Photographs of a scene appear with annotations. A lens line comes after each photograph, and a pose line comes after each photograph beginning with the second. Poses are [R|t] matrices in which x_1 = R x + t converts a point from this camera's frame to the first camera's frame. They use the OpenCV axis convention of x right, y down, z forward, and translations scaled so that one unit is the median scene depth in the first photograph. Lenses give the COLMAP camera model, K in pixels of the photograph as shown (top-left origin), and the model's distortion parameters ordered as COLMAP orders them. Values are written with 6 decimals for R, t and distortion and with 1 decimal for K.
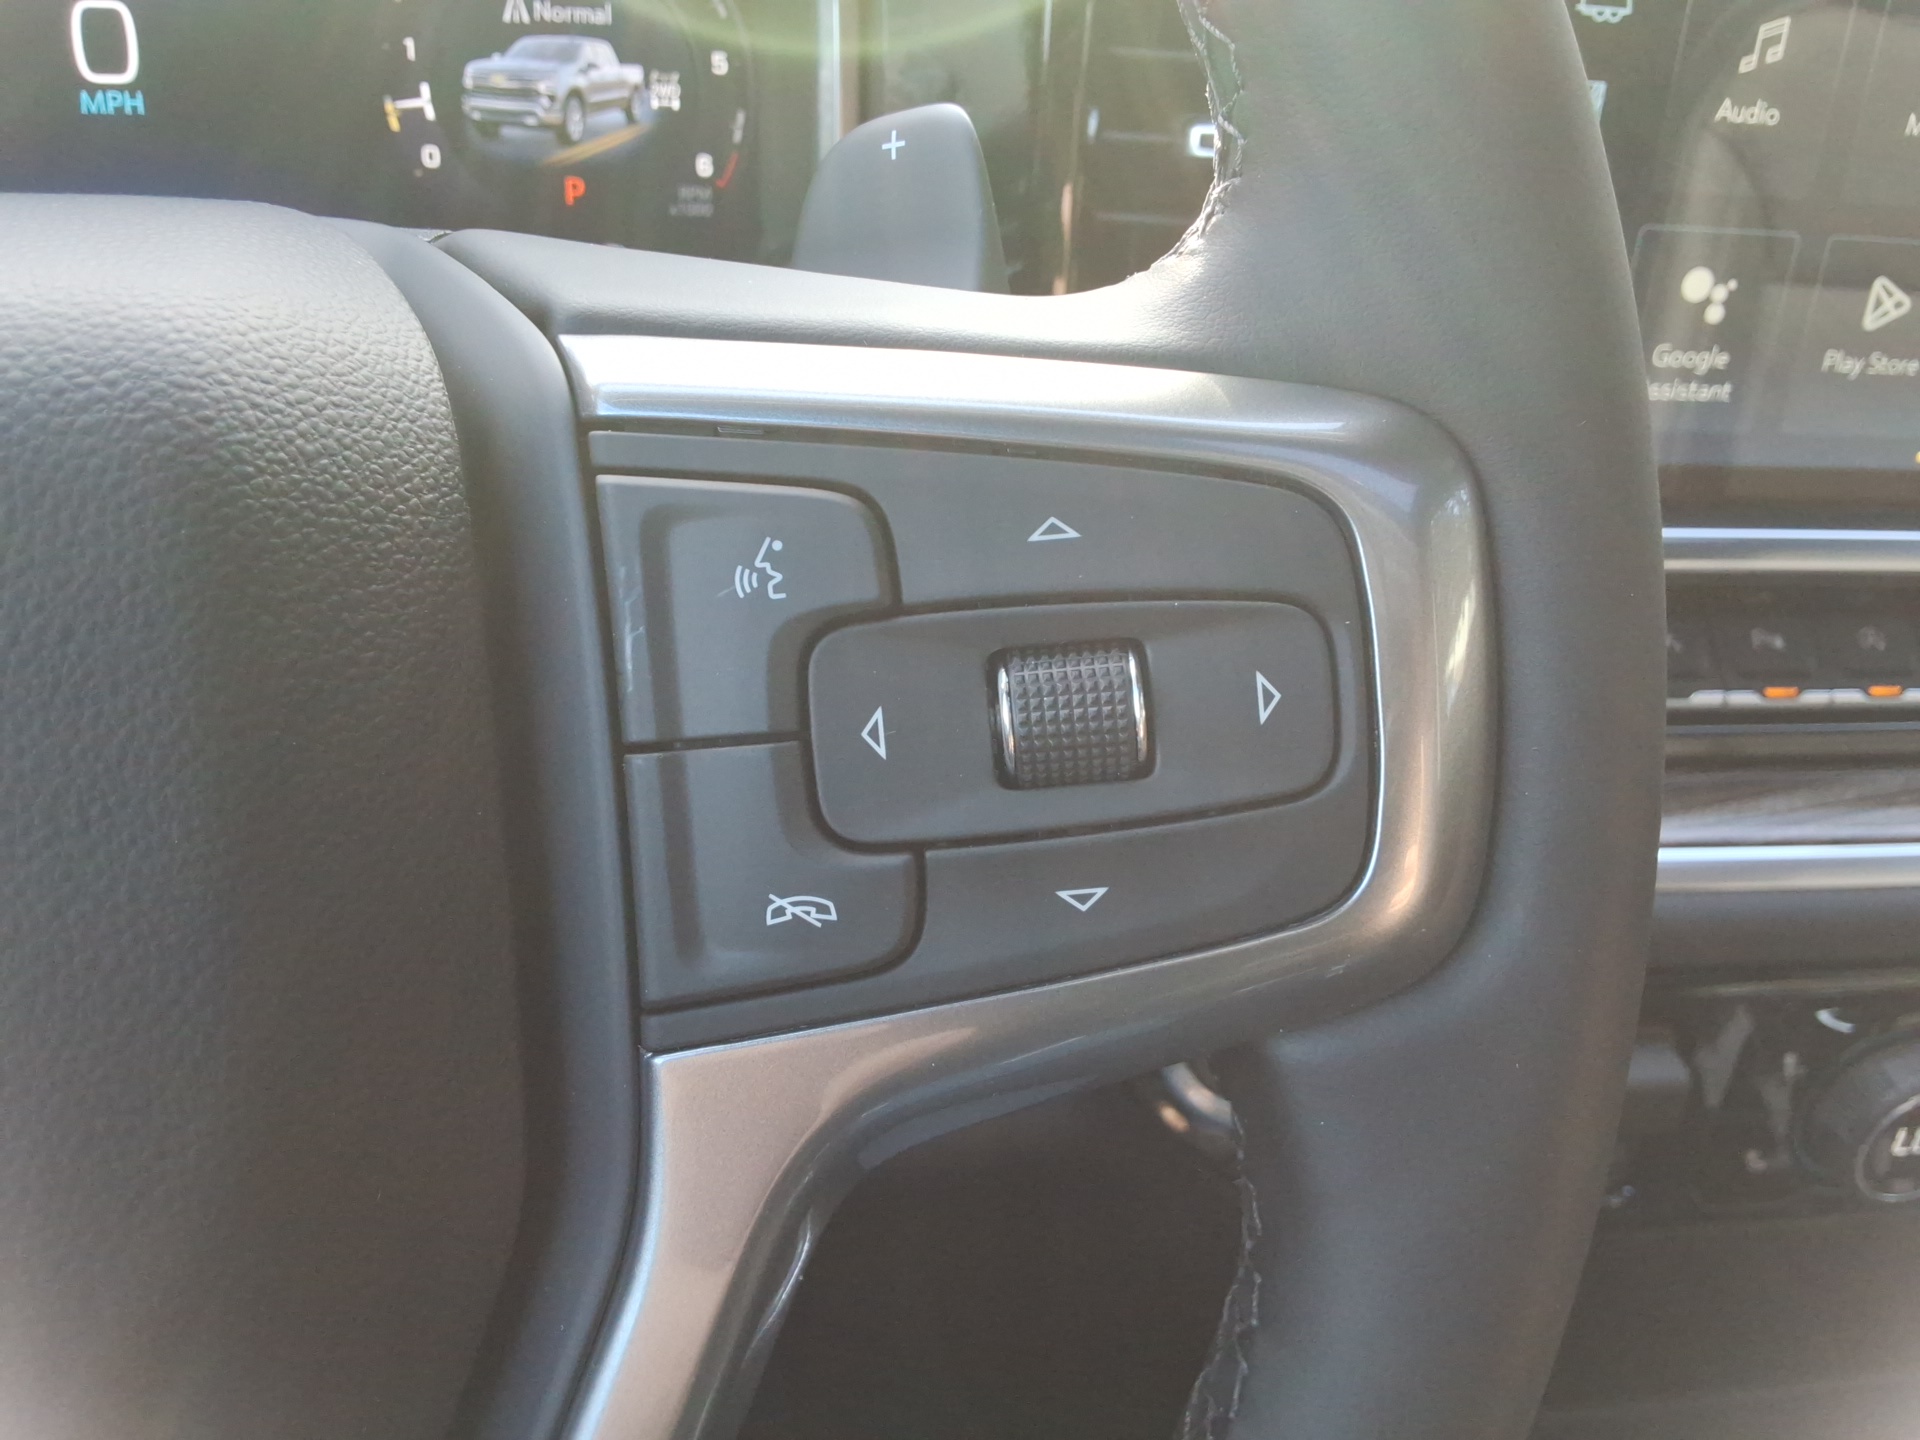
lens RADIAL K [[1538.1, 0, 958.4], [0, 1538.1, 716.0], [0, 0, 1]] dist [0.118618, -0.189014]
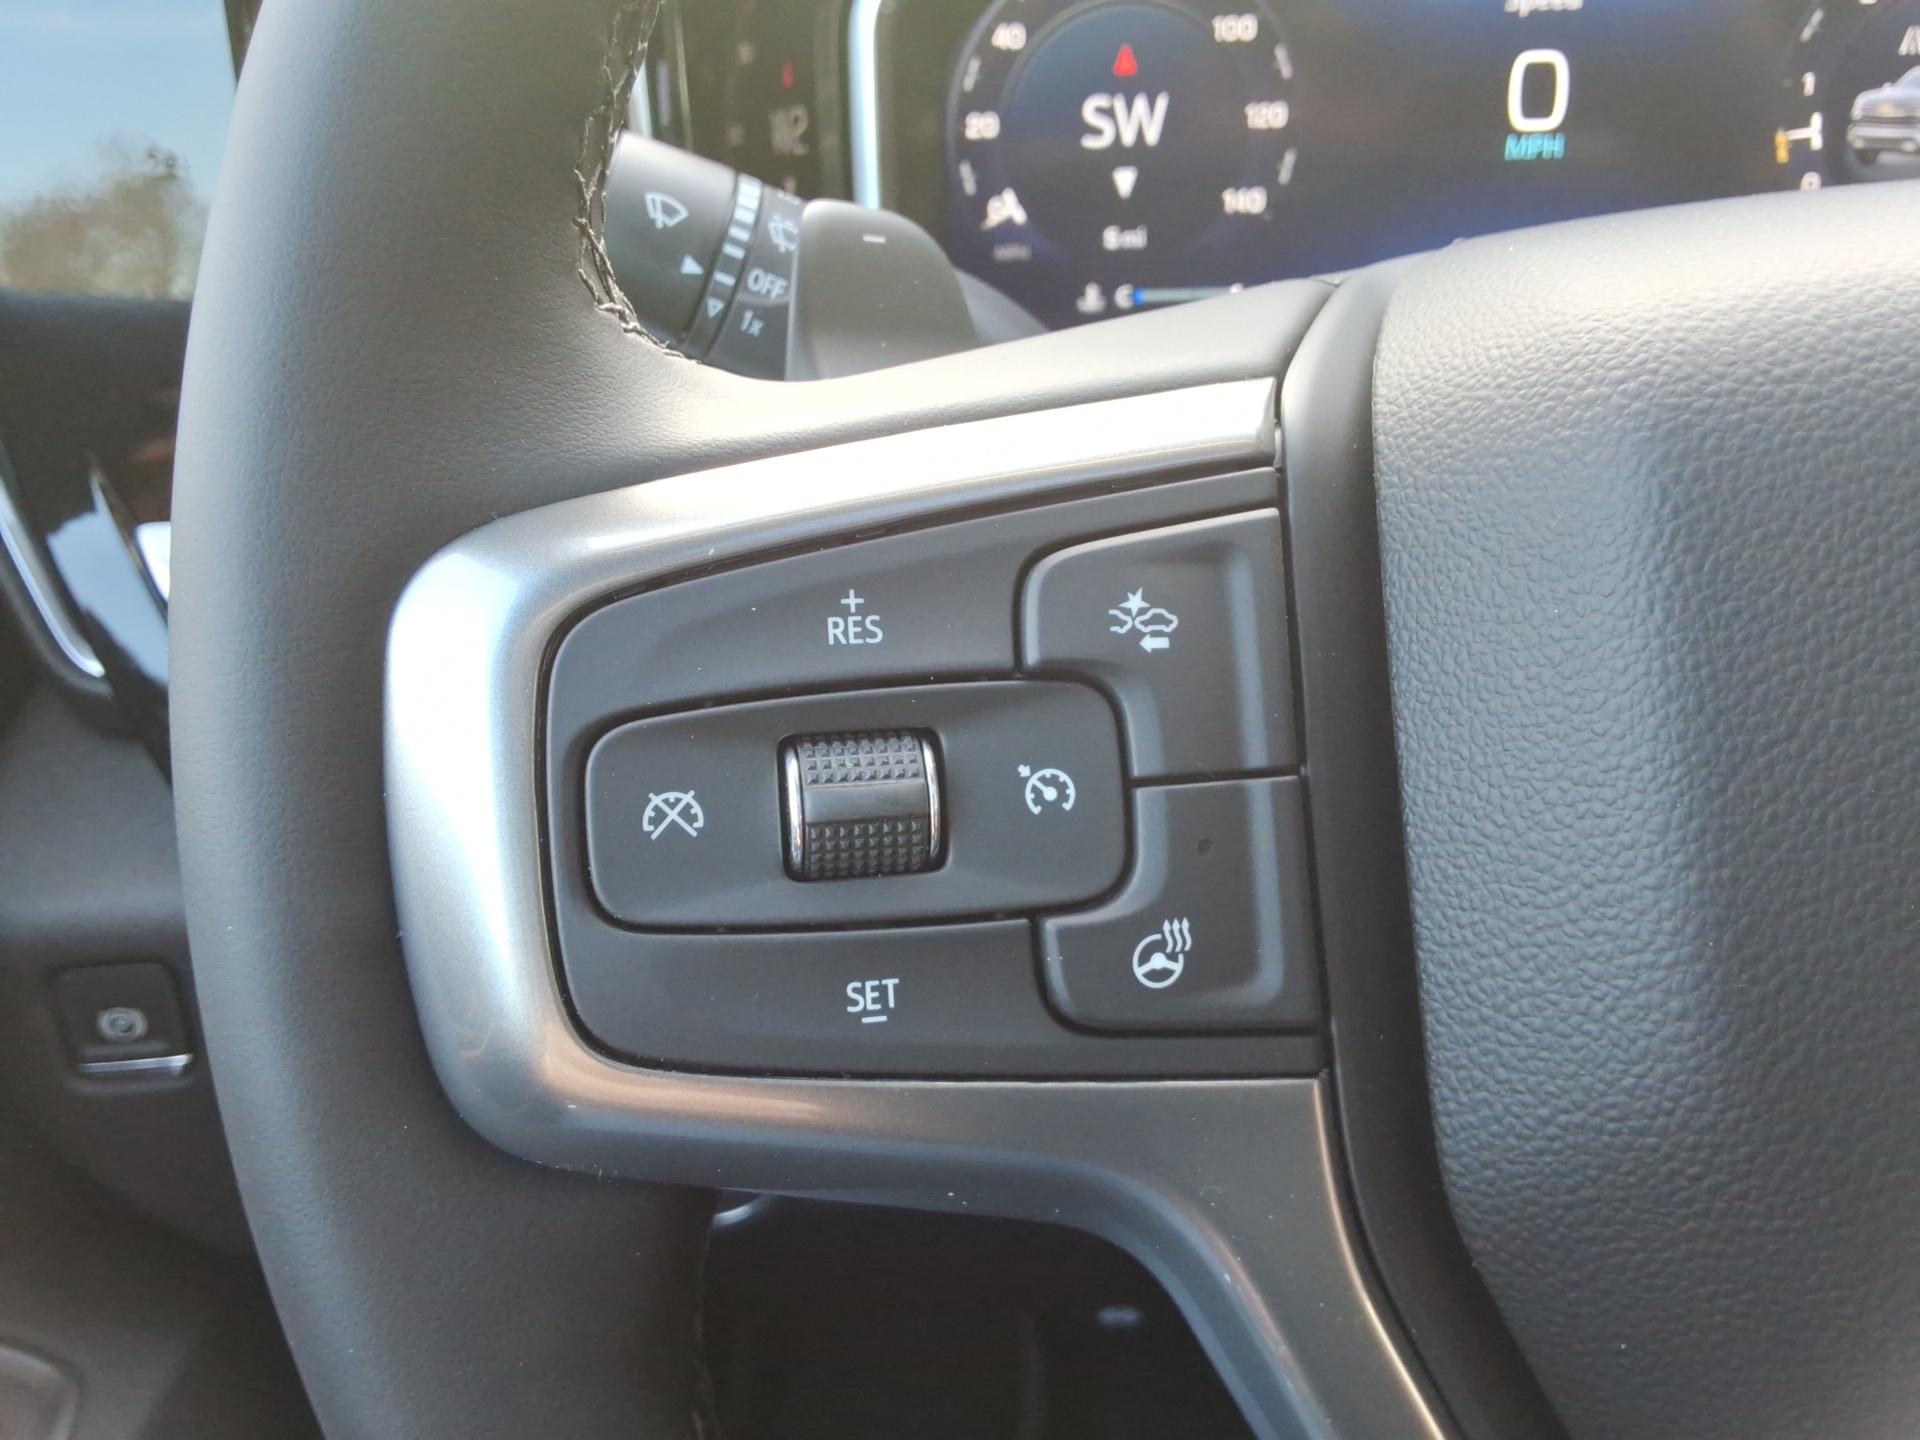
lens RADIAL K [[1538.1, 0, 961.0], [0, 1538.1, 712.1], [0, 0, 1]] dist [0.118618, -0.189014]
pose [[0.943412, 0.041814, -0.328977, -0.545318], [-0.058750, 0.997401, -0.041705, 0.074006], [0.326378, 0.058672, 0.943417, -0.154275]]
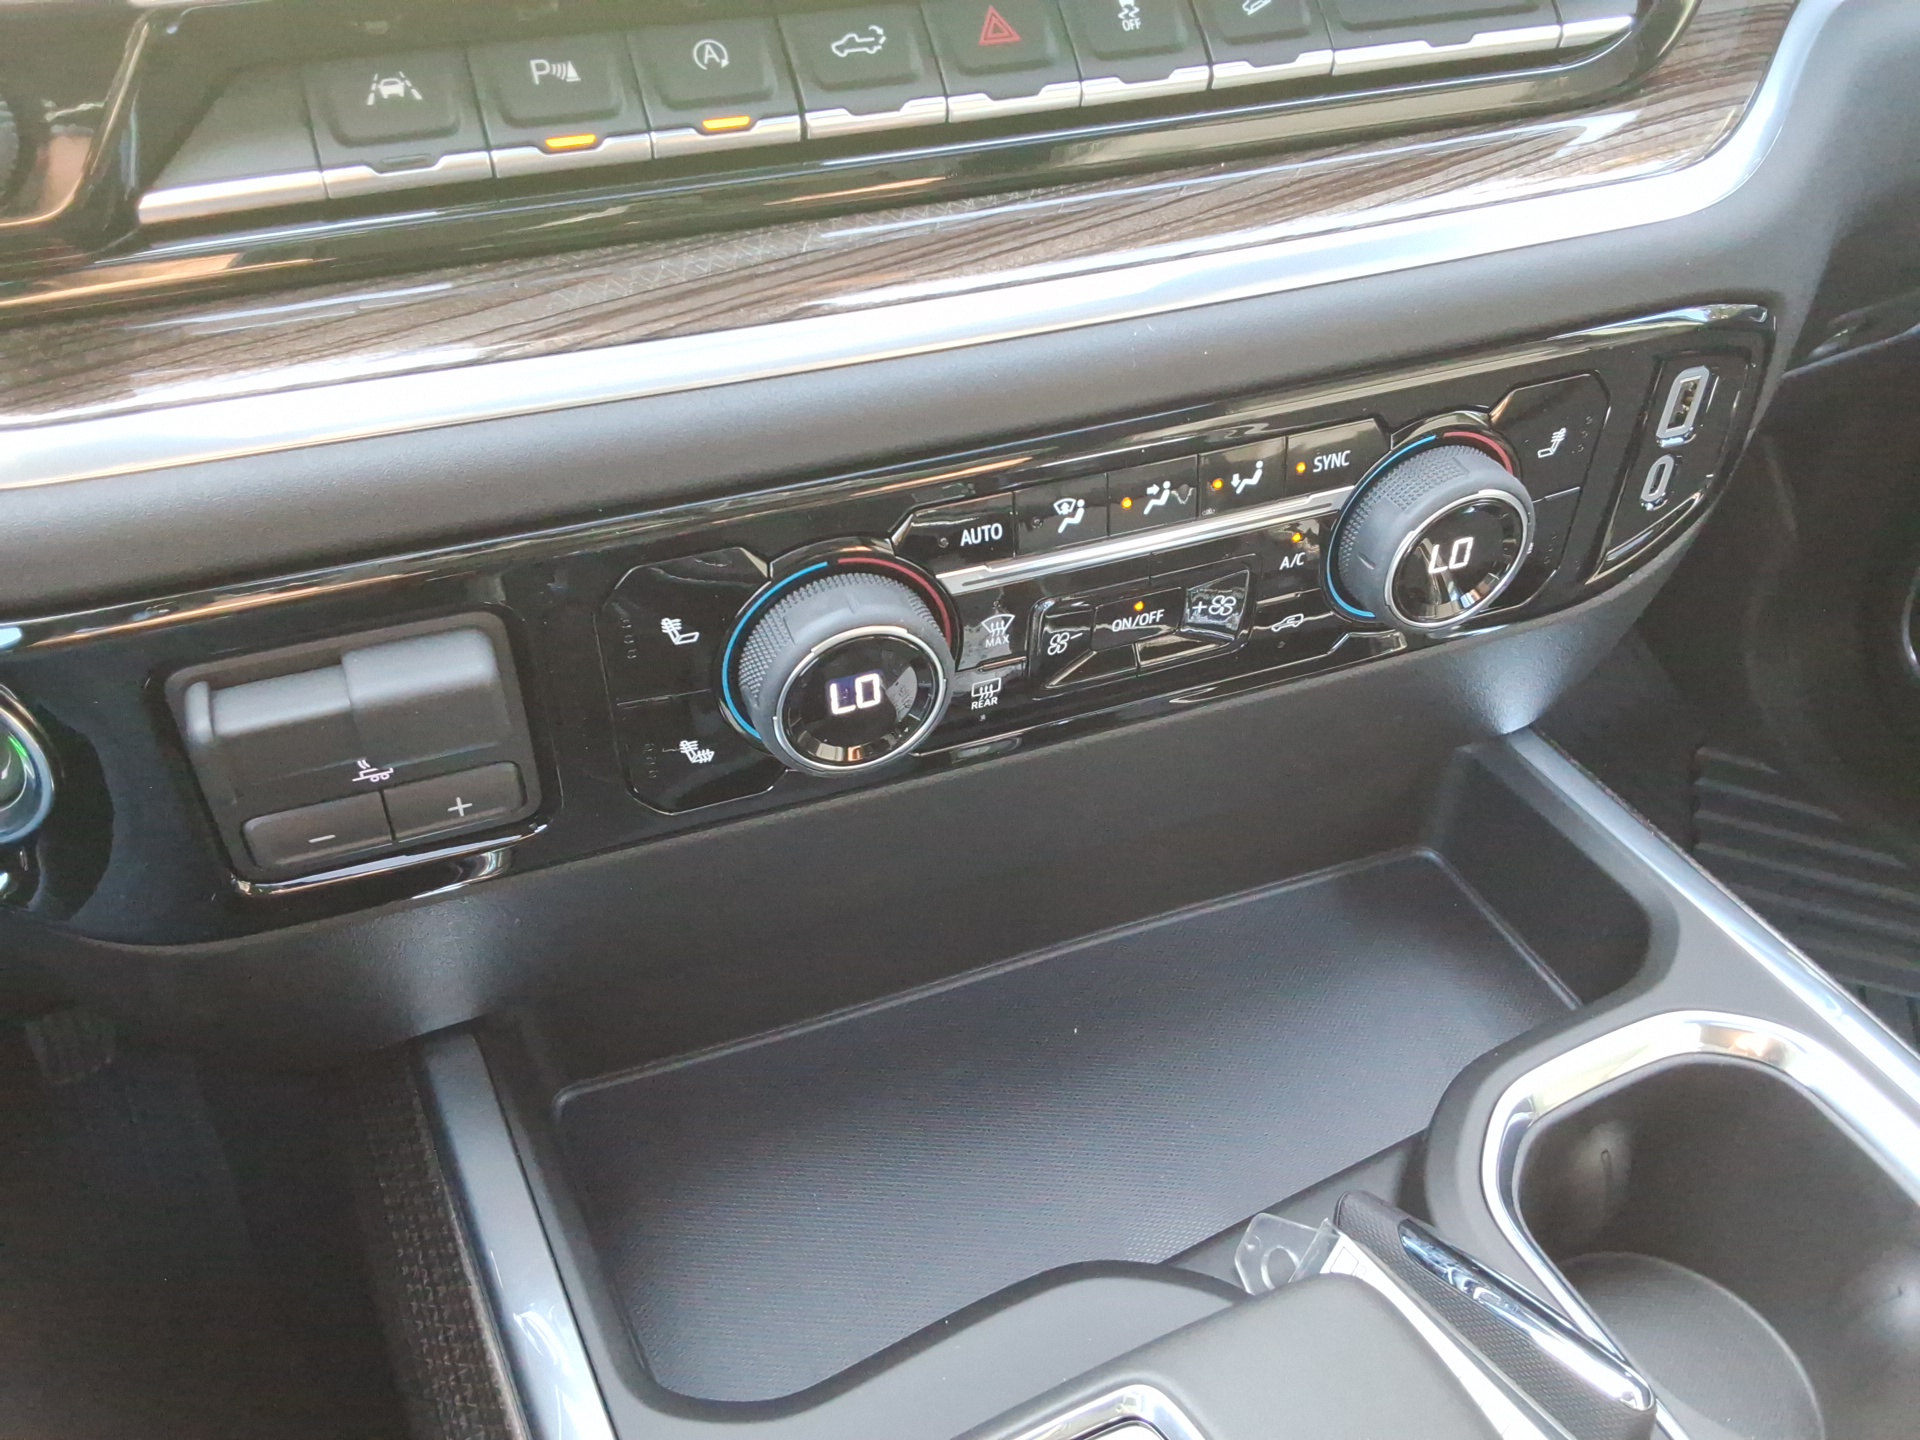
lens RADIAL K [[1538.1, 0, 975.1], [0, 1538.1, 707.7], [0, 0, 1]] dist [0.118618, -0.189014]
pose [[0.975509, -0.183046, 0.121967, 0.617210], [0.154179, 0.964507, 0.214370, 0.123442], [-0.156878, -0.190315, 0.969108, 0.219442]]
